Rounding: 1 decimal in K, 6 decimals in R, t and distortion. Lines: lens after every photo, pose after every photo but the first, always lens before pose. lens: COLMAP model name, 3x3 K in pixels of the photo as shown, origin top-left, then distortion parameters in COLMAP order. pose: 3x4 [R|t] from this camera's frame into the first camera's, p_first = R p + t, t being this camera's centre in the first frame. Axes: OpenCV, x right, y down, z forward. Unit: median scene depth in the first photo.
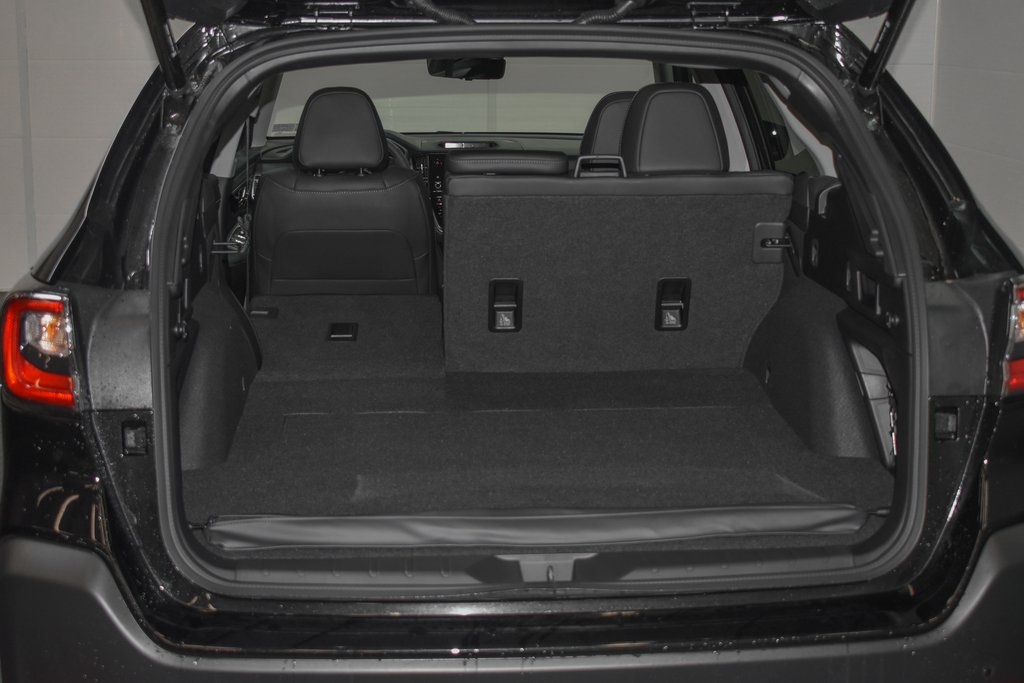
lens RADIAL K [[1602.9, 0, 511.5], [0, 1602.9, 341.1], [0, 0, 1]] dist [-0.025094, 0.000000]
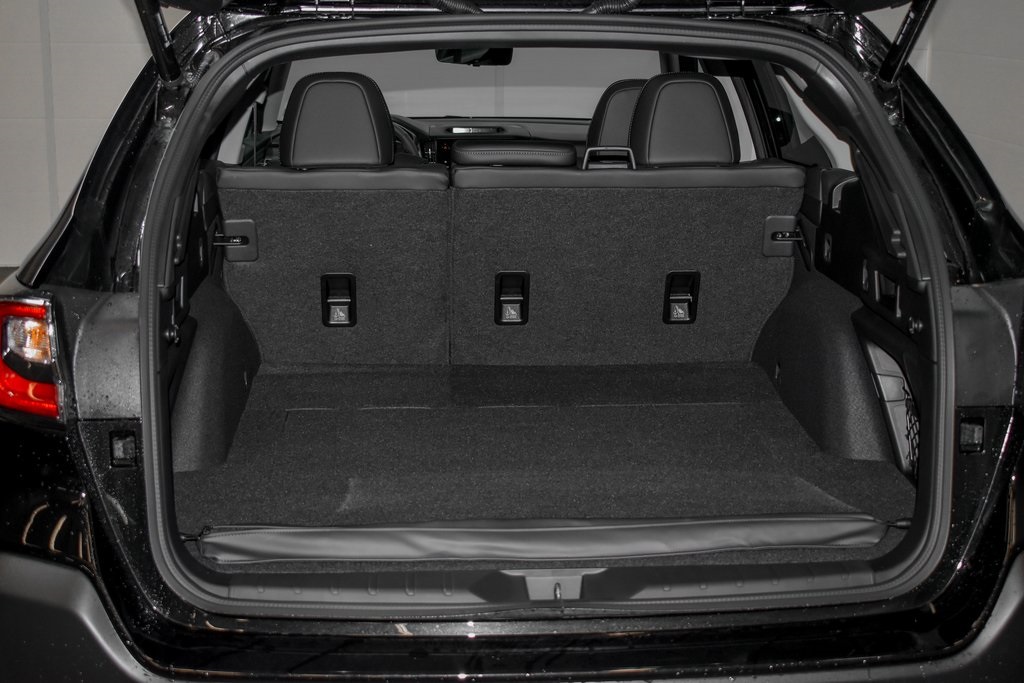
lens RADIAL K [[1497.2, 0, 512.6], [0, 1497.2, 341.6], [0, 0, 1]] dist [-0.033229, 0.000000]
pose [[0.999988, 0.003554, -0.003316, -0.000237], [-0.003470, 0.999682, 0.024987, -0.023563], [0.003404, -0.024975, 0.999682, 0.098806]]
